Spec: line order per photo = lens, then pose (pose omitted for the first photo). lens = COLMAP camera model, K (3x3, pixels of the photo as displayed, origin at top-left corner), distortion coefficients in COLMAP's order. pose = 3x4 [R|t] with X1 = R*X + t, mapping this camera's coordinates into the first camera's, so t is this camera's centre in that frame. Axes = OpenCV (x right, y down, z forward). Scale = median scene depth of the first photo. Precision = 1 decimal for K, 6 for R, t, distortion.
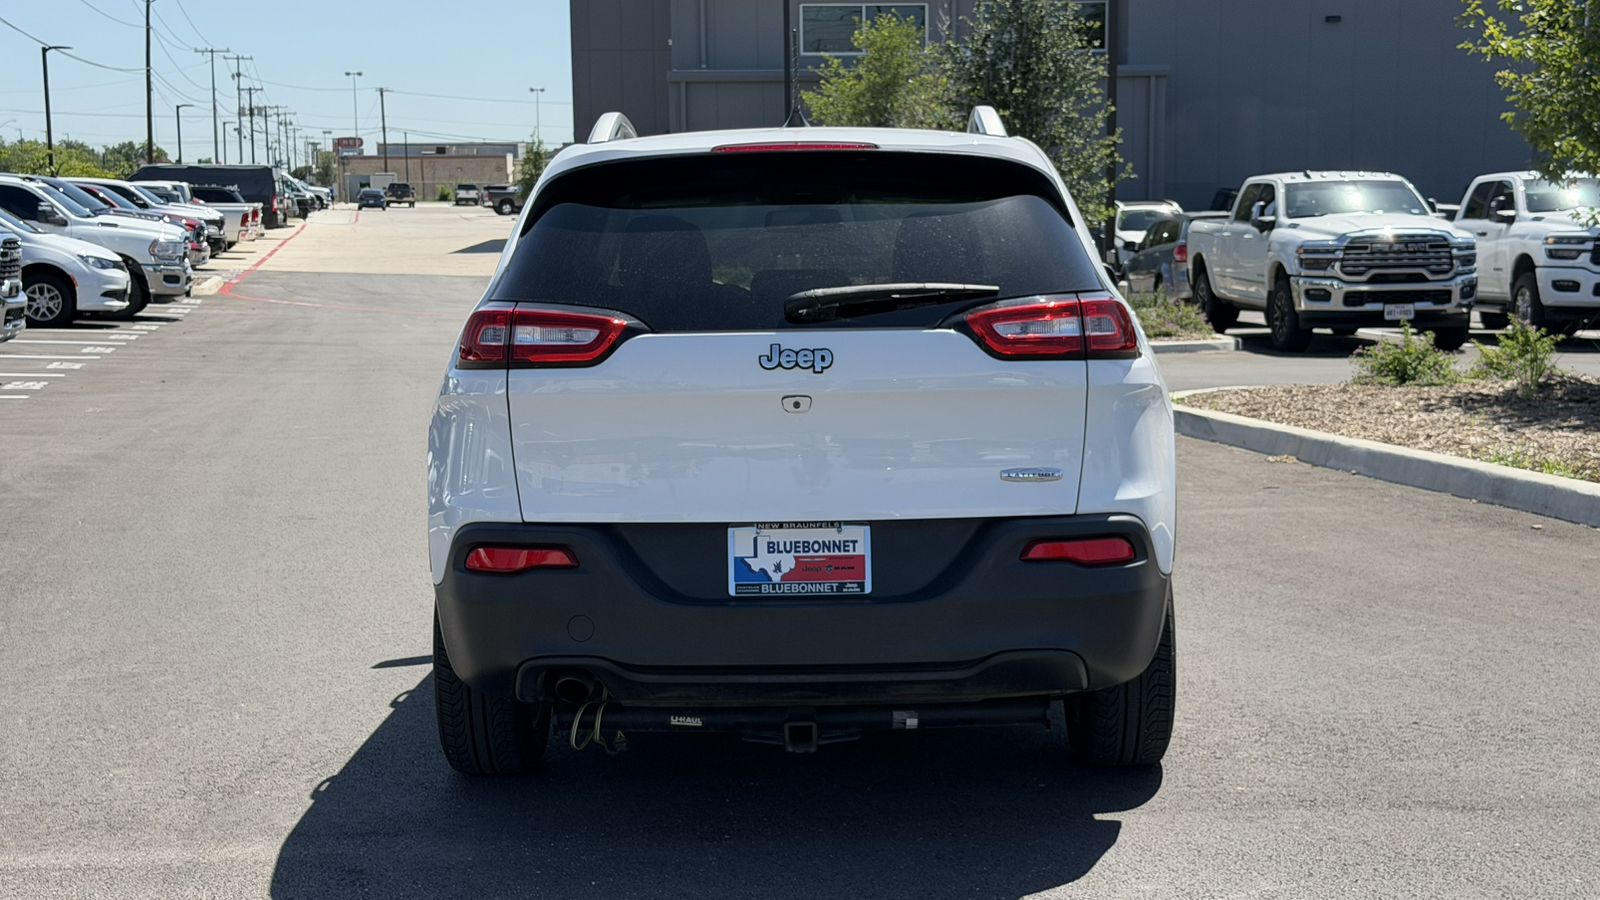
lens RADIAL K [[2242.7, 0, 800.0], [0, 2242.7, 450.0], [0, 0, 1]] dist [0.138176, -0.081657]
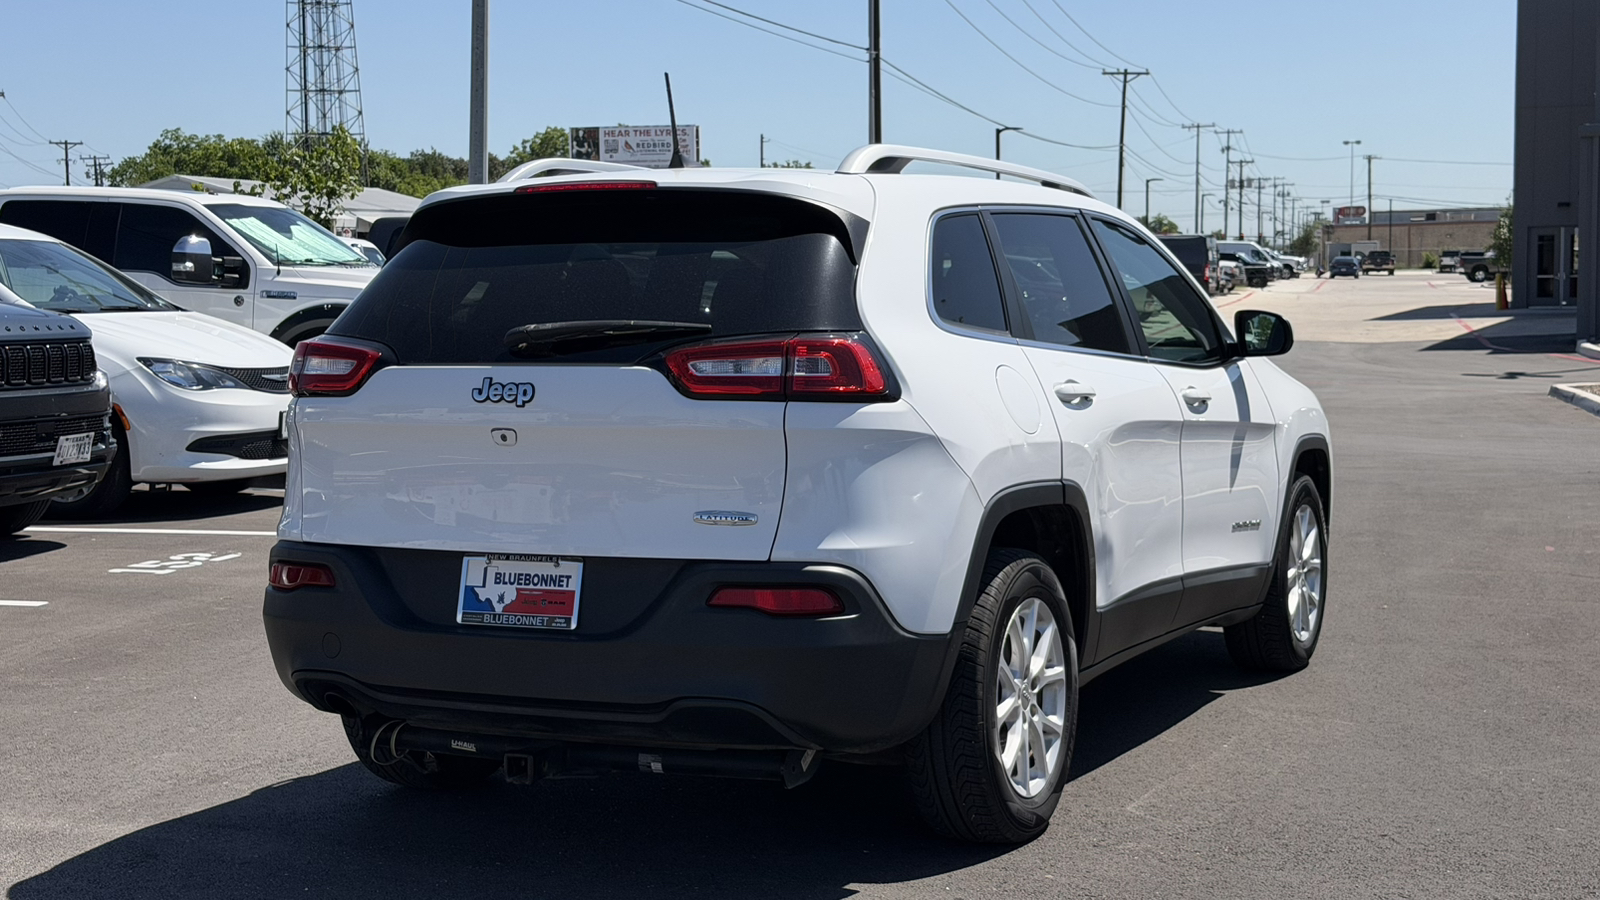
lens RADIAL K [[2242.7, 0, 800.0], [0, 2242.7, 450.0], [0, 0, 1]] dist [0.138176, -0.081657]
pose [[0.905370, 0.032228, -0.423399, 0.537236], [-0.045182, 0.998767, -0.020592, 0.000253], [0.422213, 0.037774, 0.905709, 0.133683]]
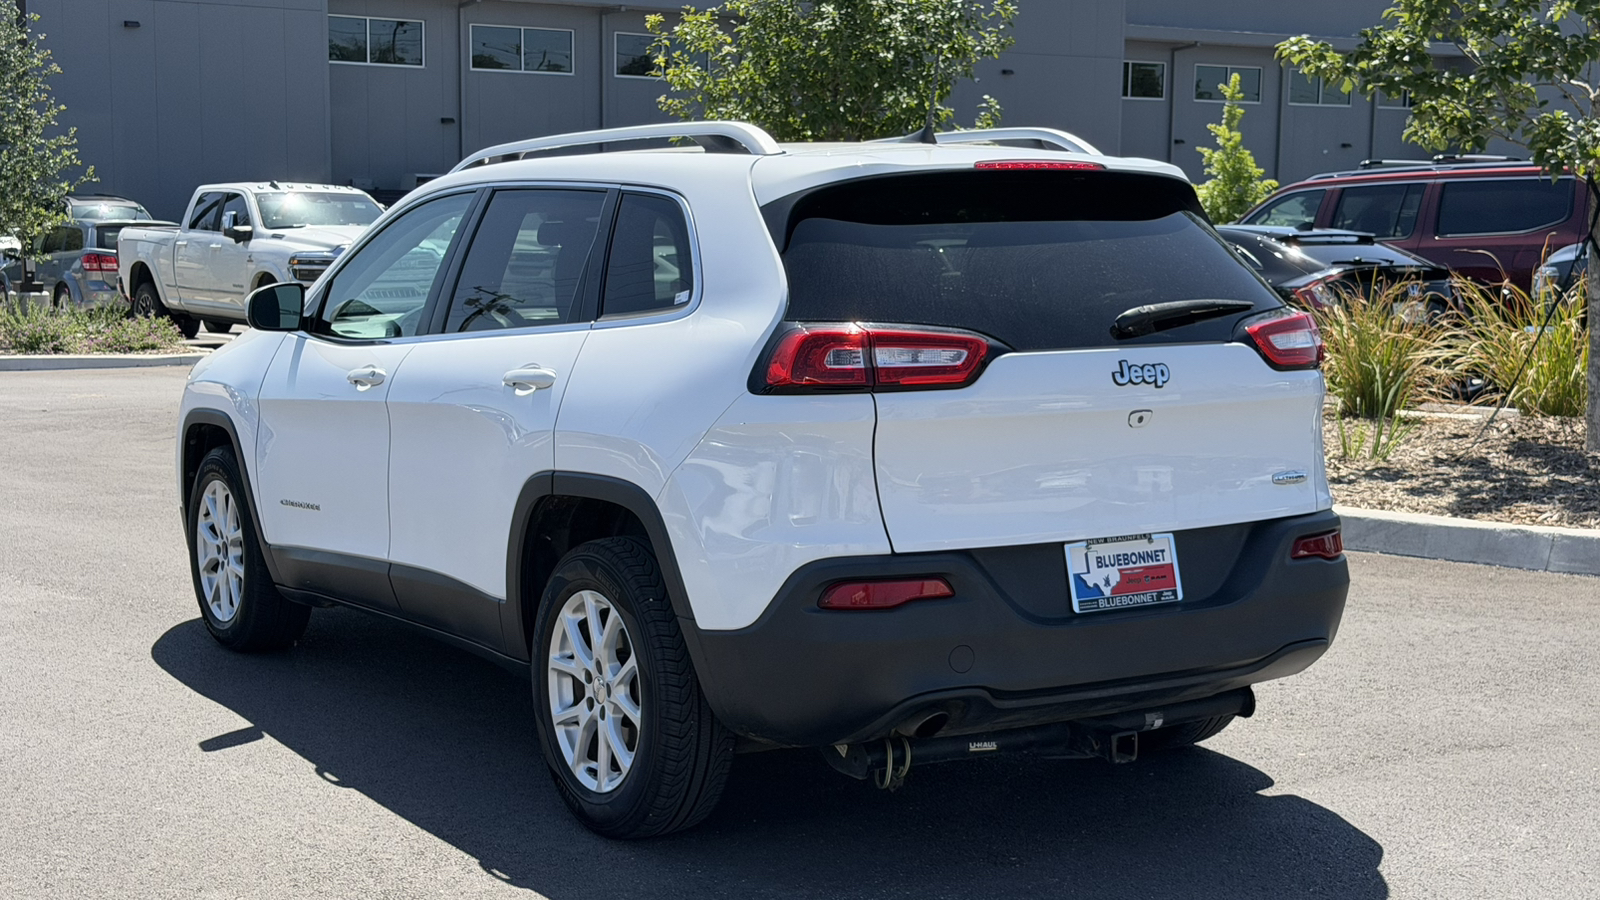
lens RADIAL K [[2242.7, 0, 800.0], [0, 2242.7, 450.0], [0, 0, 1]] dist [0.138176, -0.081657]
pose [[0.839659, -0.042824, 0.541423, -0.667266], [0.045028, 0.998944, 0.009181, -0.022087], [-0.541244, 0.016670, 0.840700, 0.222232]]
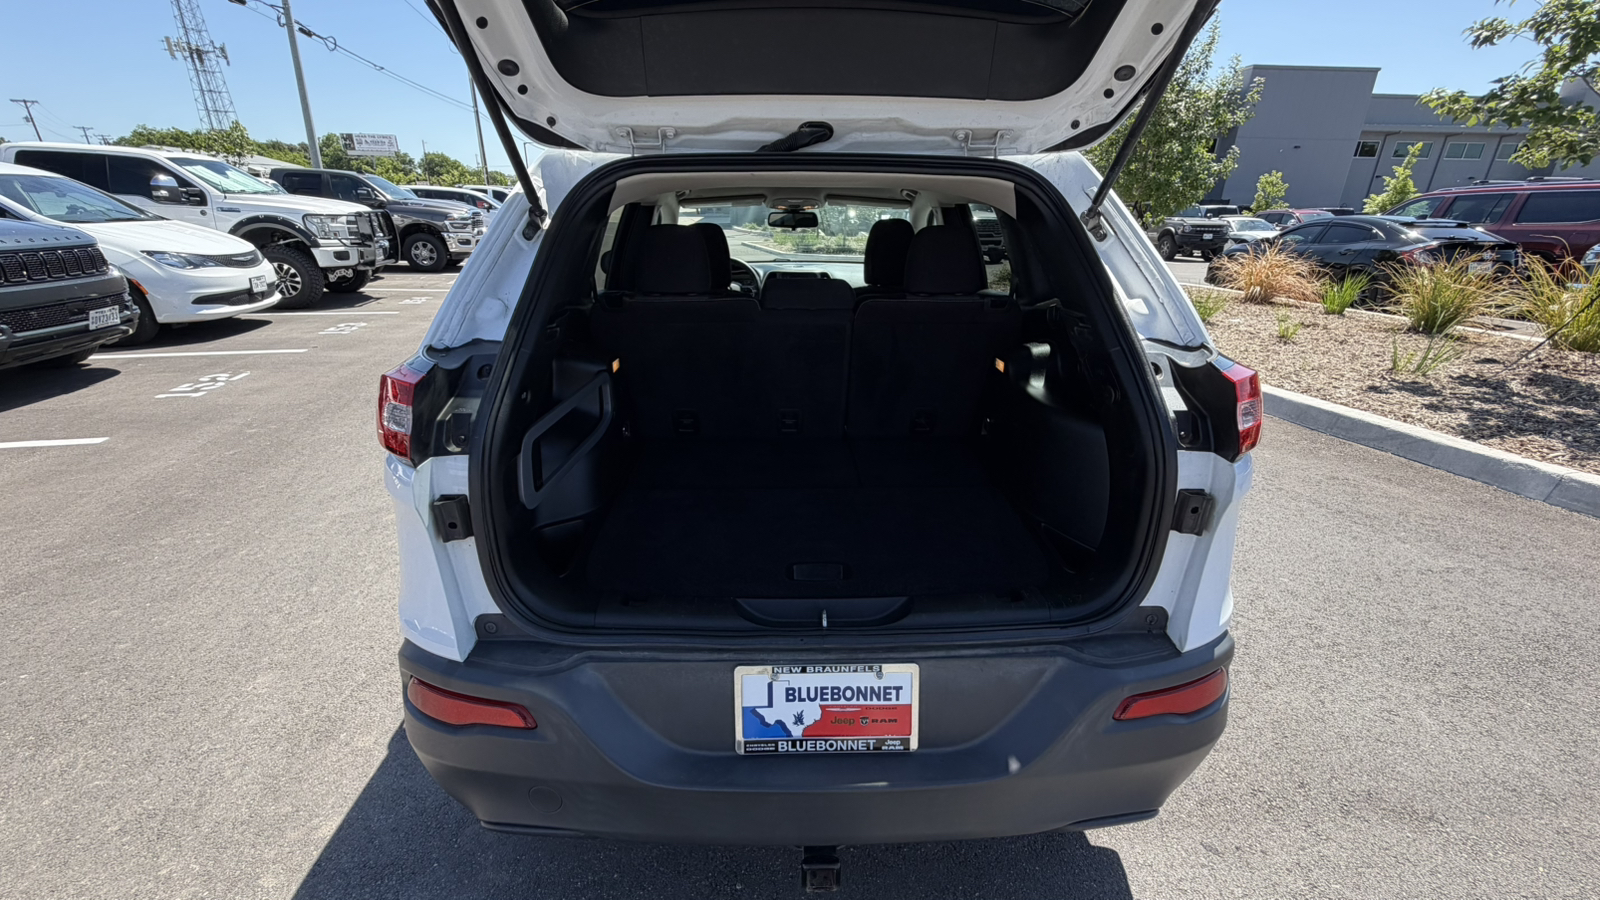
lens RADIAL K [[638.9, 0, 795.2], [0, 638.9, 450.4], [0, 0, 1]] dist [0.000756, 0.000215]
pose [[0.999173, 0.005513, 0.040292, -0.020508], [-0.015758, 0.965851, 0.258619, -0.094461], [-0.037490, -0.259040, 0.965139, 0.805770]]
